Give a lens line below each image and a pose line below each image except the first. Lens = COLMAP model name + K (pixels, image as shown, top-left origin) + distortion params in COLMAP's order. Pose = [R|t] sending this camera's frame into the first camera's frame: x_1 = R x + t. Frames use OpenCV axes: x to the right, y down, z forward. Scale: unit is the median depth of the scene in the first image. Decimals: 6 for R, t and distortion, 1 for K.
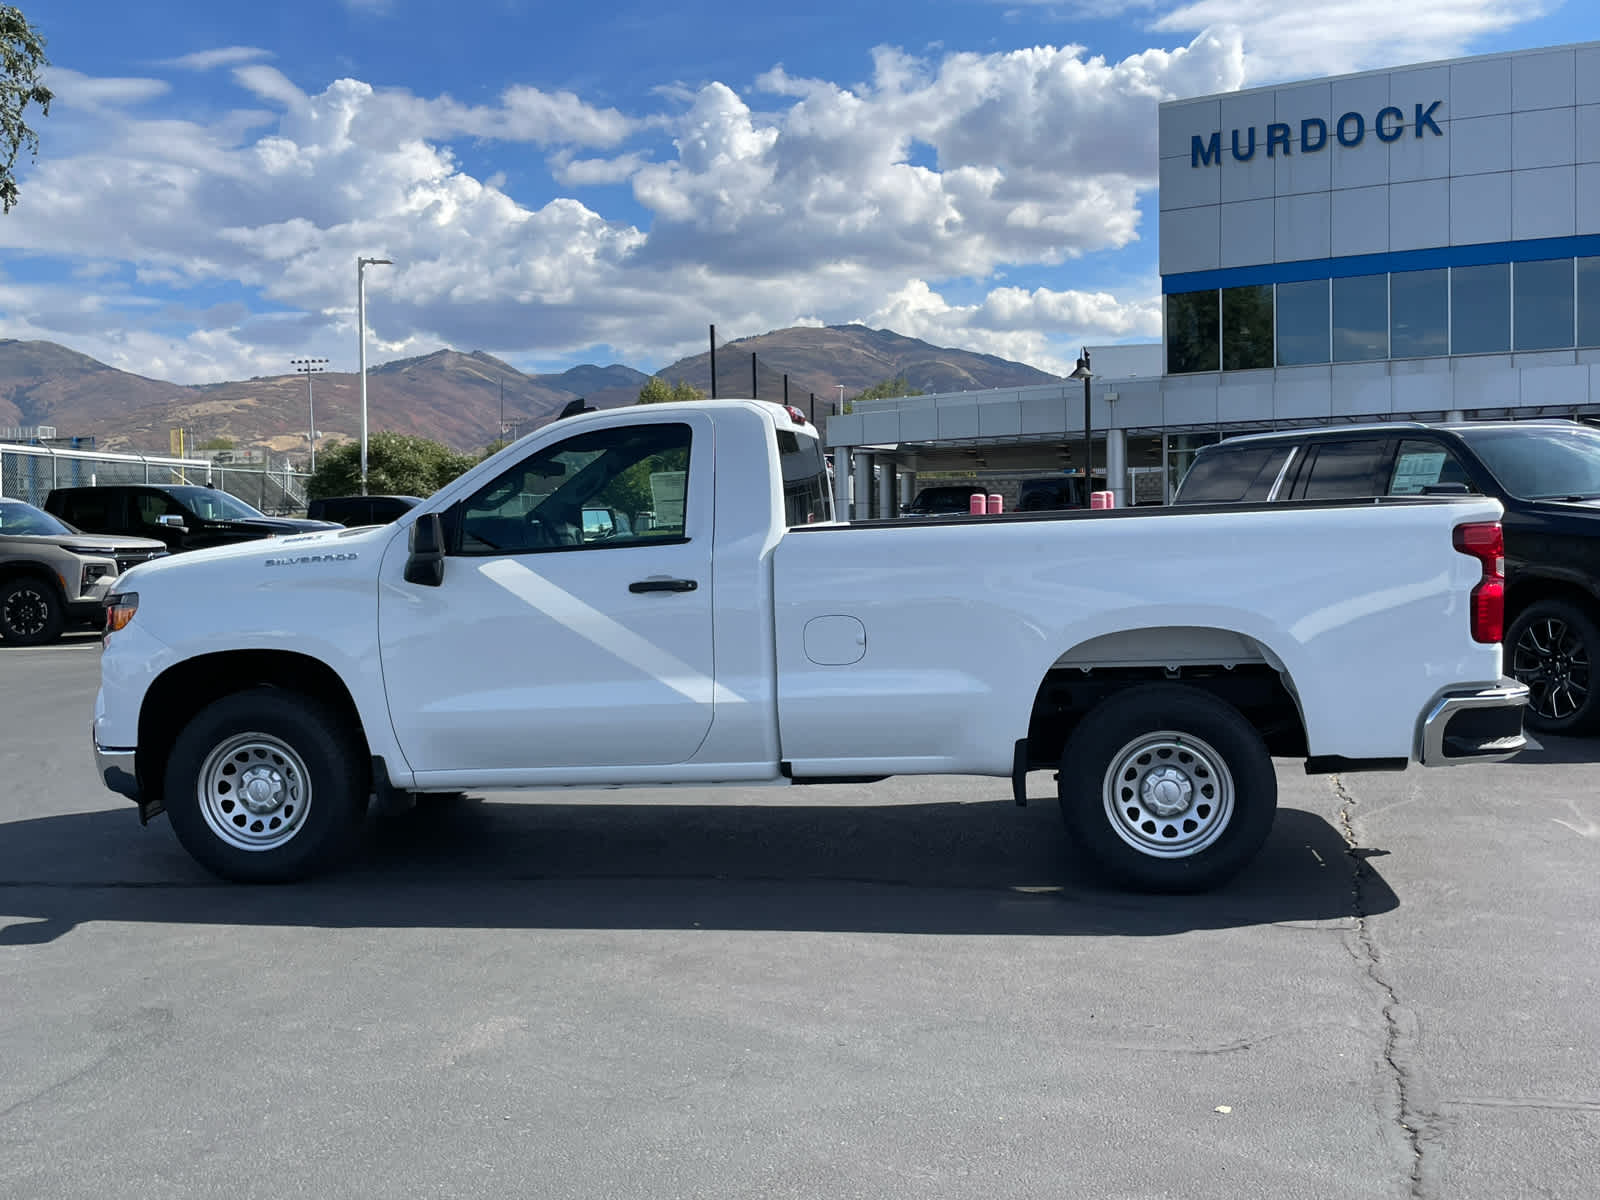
lens RADIAL K [[1604.8, 0, 800.0], [0, 1604.8, 600.0], [0, 0, 1]] dist [0.113300, -0.185009]
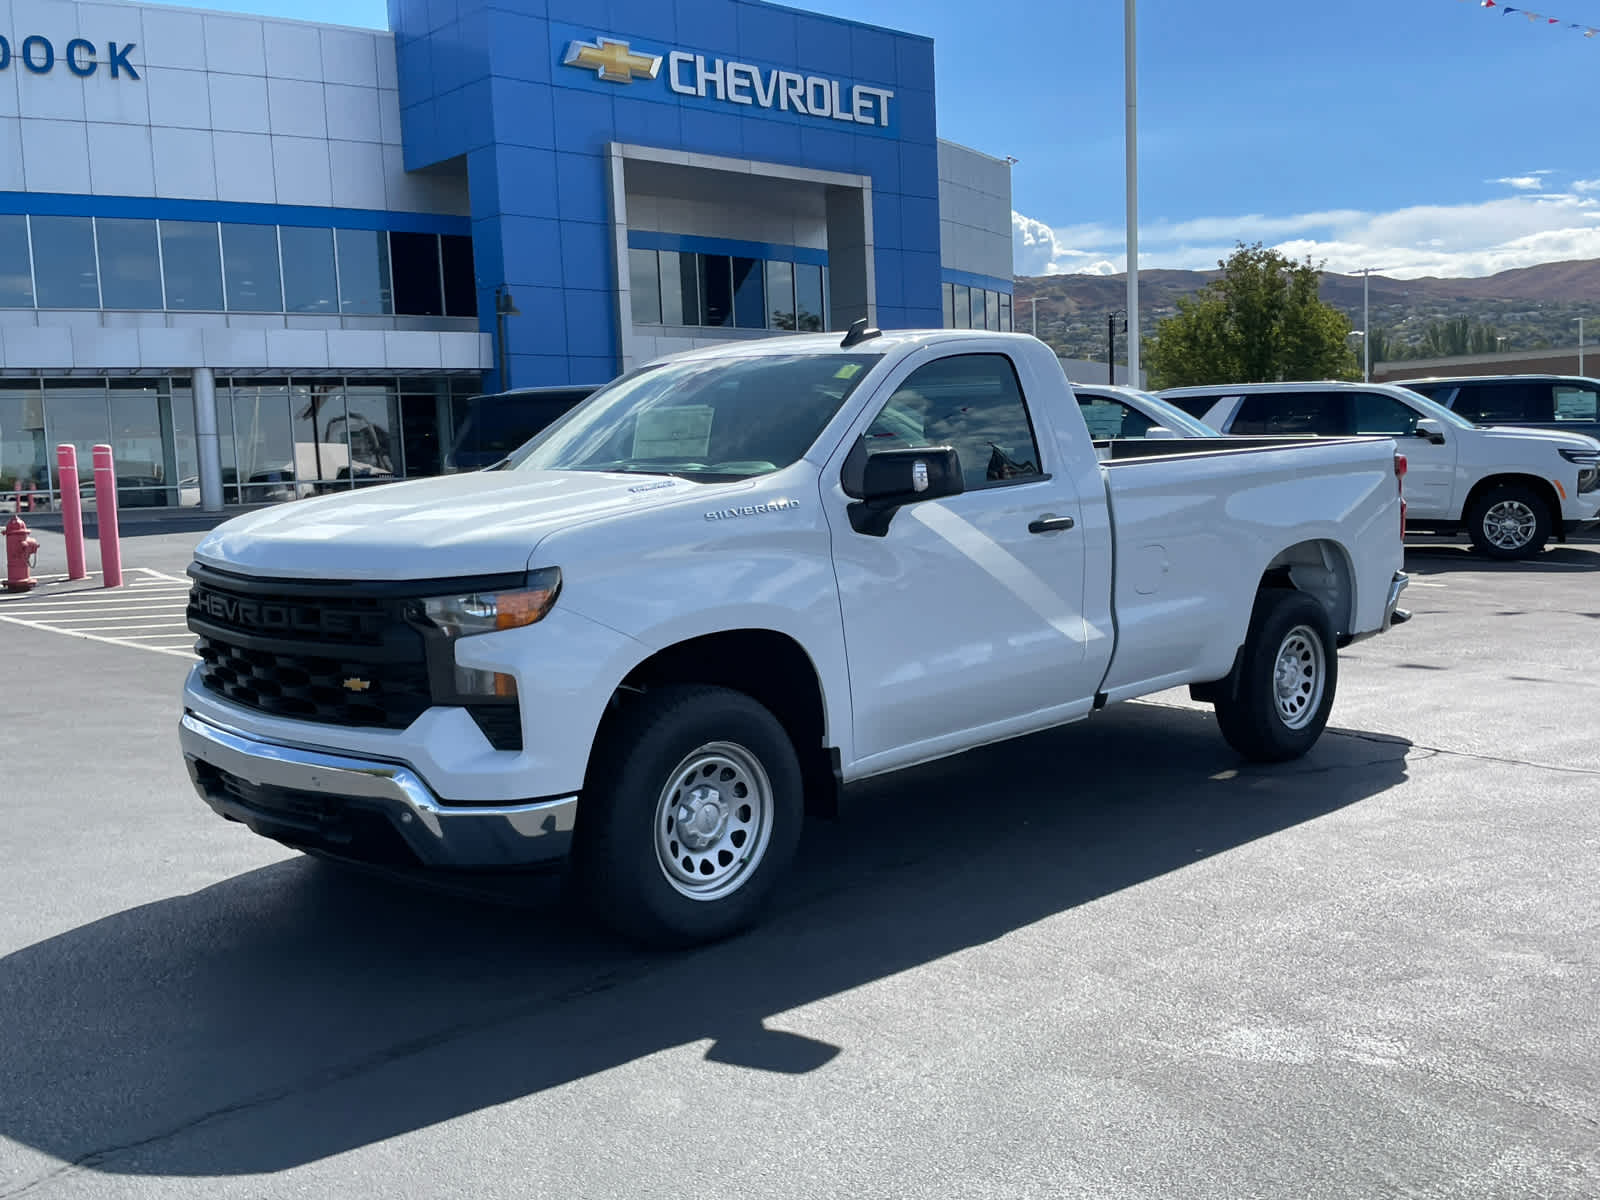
lens RADIAL K [[1617.7, 0, 836.8], [0, 1617.7, 574.0], [0, 0, 1]] dist [0.134685, -0.257881]
pose [[0.589686, -0.058212, 0.805532, -0.181065], [0.052225, 0.998060, 0.033894, -0.003649], [-0.805942, 0.022082, 0.591582, 0.101840]]
